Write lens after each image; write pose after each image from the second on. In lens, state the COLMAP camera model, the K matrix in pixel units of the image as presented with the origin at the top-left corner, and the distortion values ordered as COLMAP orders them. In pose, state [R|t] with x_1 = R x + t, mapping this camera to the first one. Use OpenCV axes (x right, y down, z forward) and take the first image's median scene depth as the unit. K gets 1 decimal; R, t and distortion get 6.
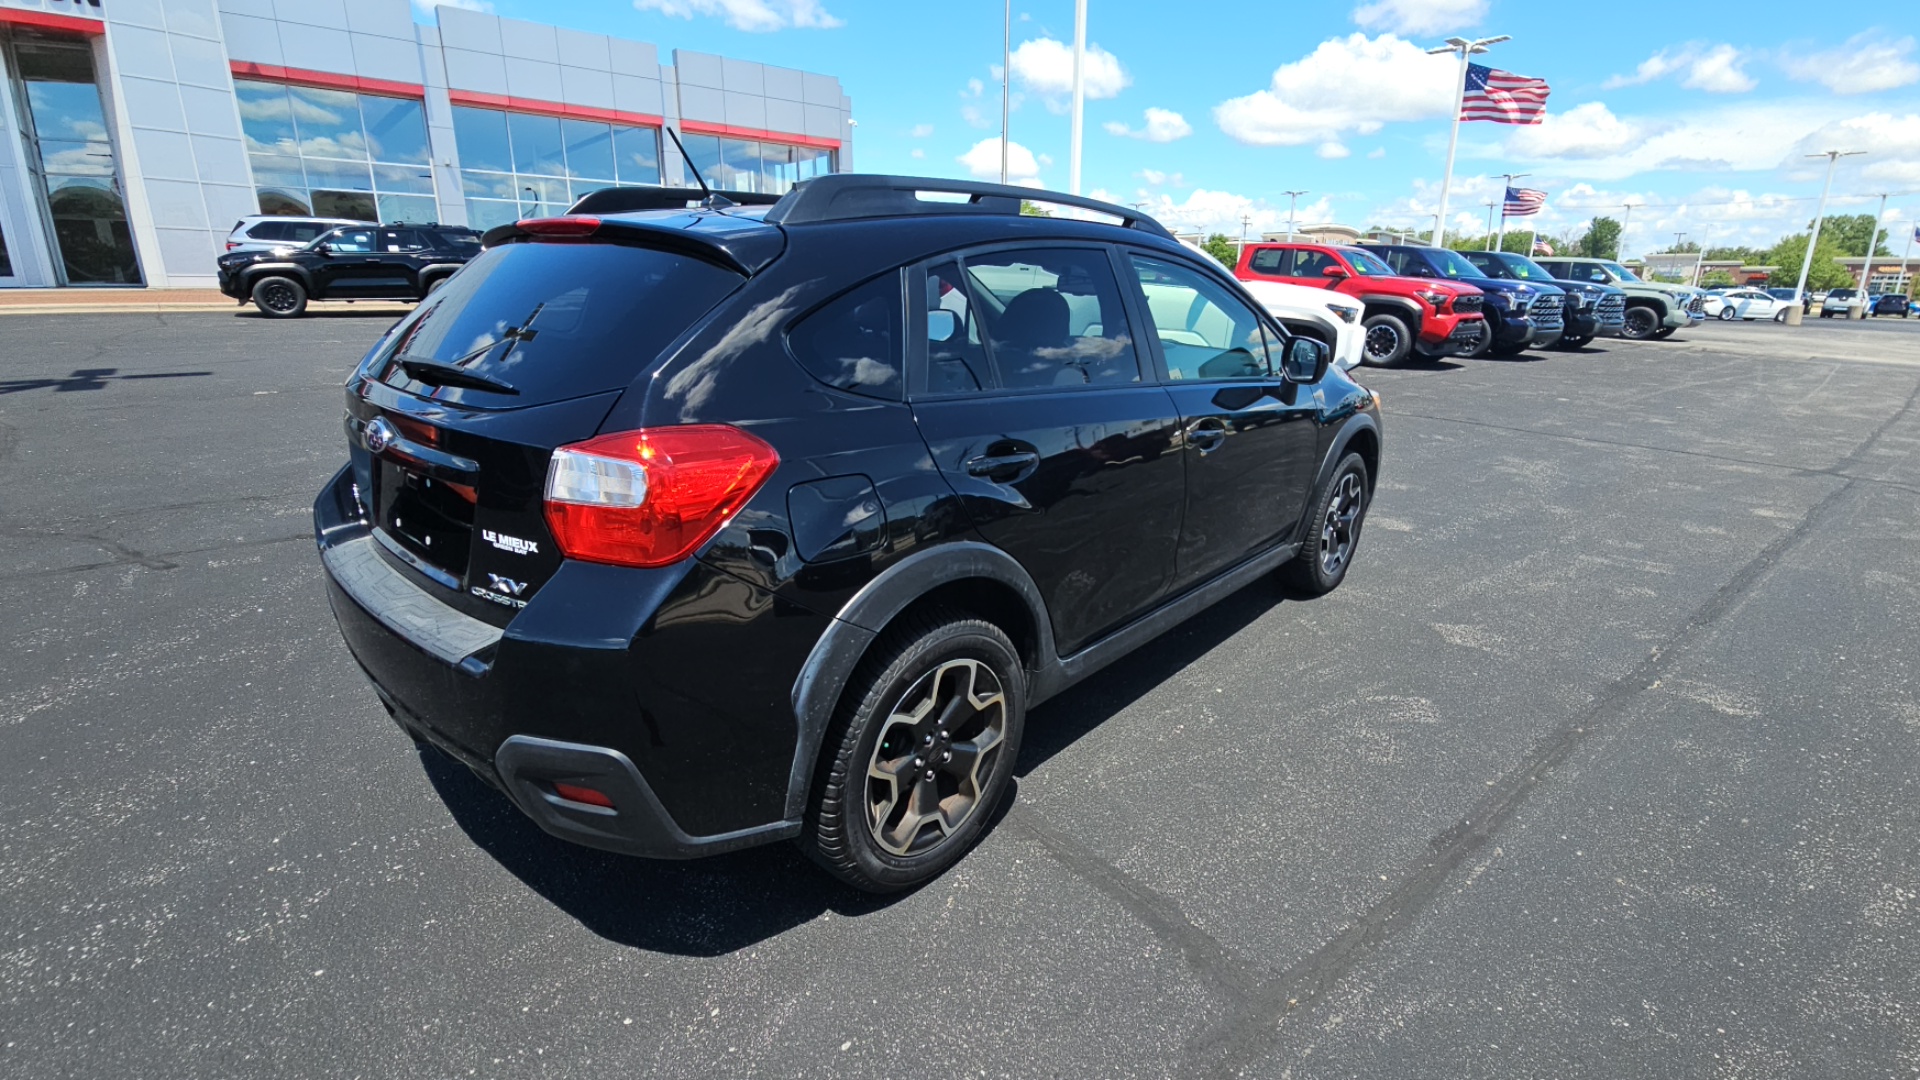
lens RADIAL K [[868.0, 0, 977.4], [0, 868.0, 533.4], [0, 0, 1]] dist [0.008704, -0.006839]
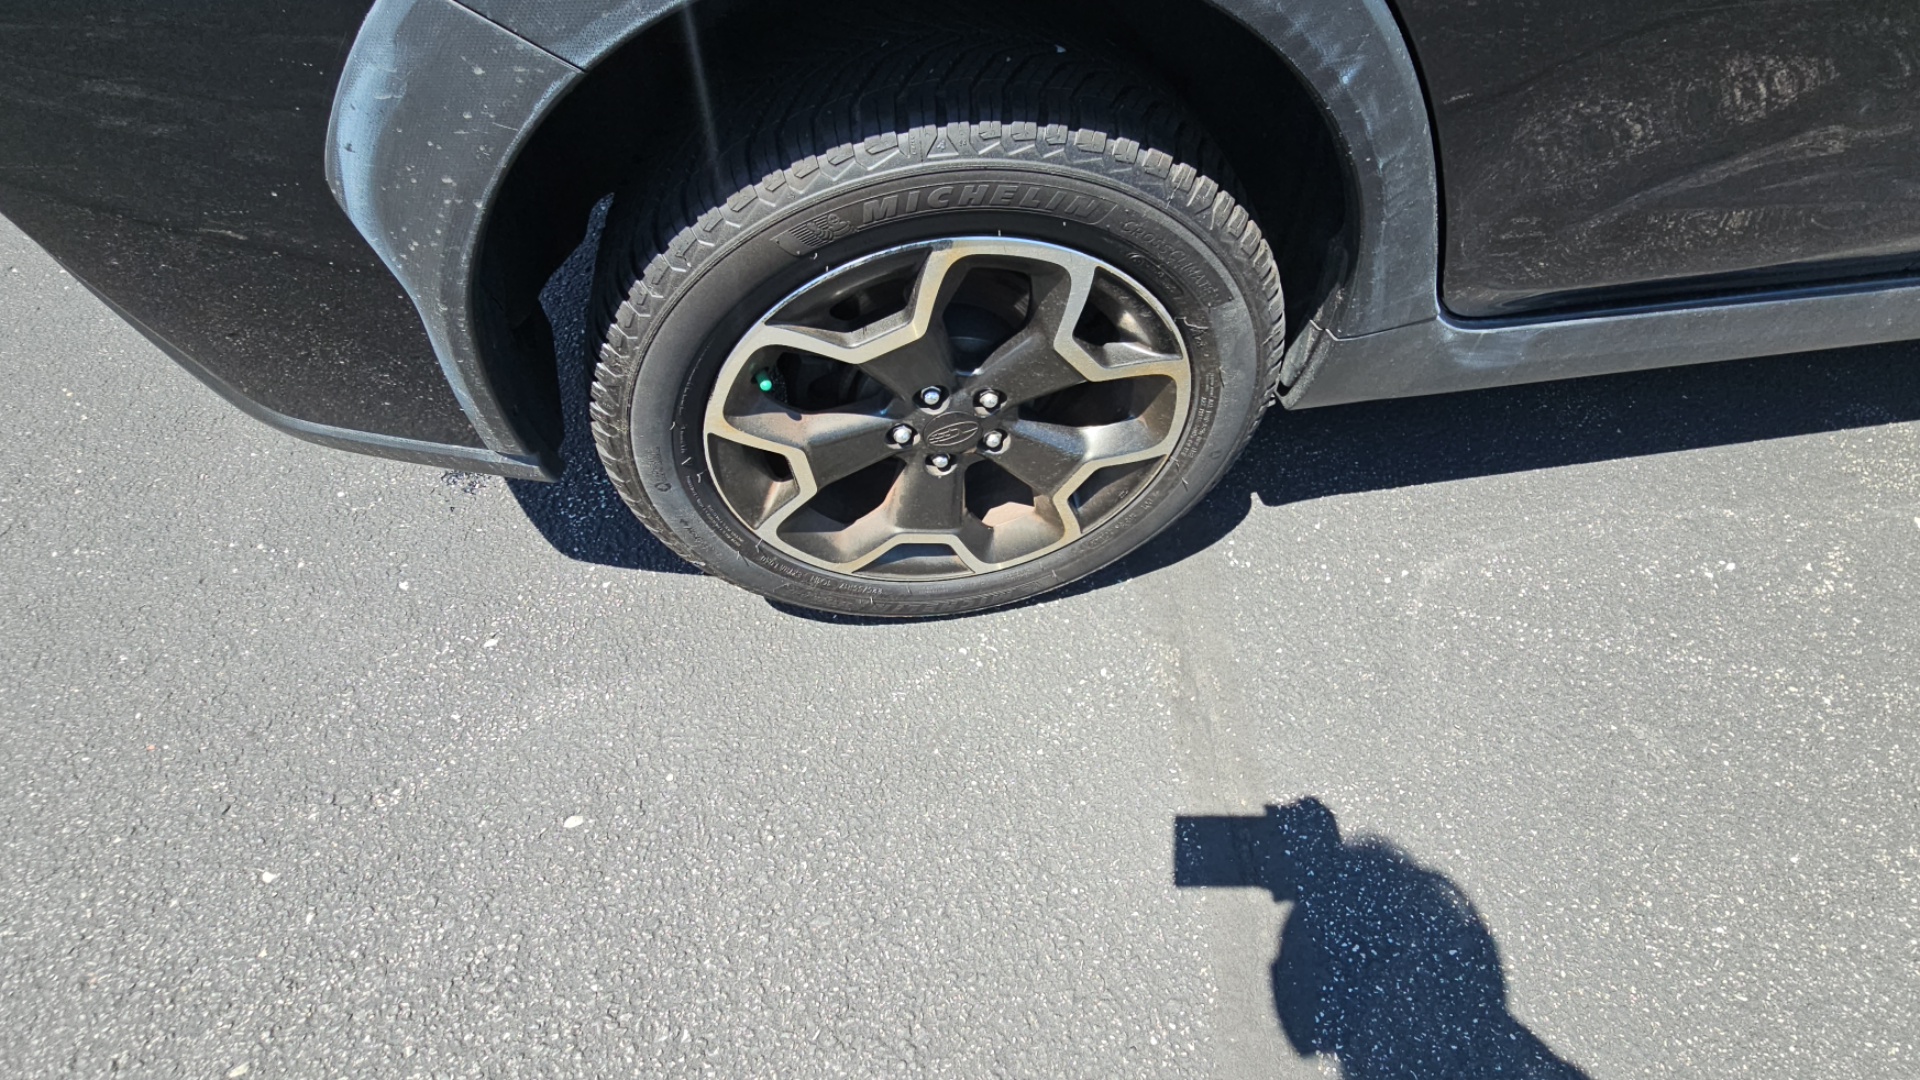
lens RADIAL K [[863.6, 0, 977.5], [0, 863.6, 539.6], [0, 0, 1]] dist [0.004685, -0.005612]
pose [[0.768088, 0.510131, -0.387049, 0.142511], [-0.180497, 0.752409, 0.633484, 0.019305], [0.614379, -0.416710, 0.669993, 0.645948]]
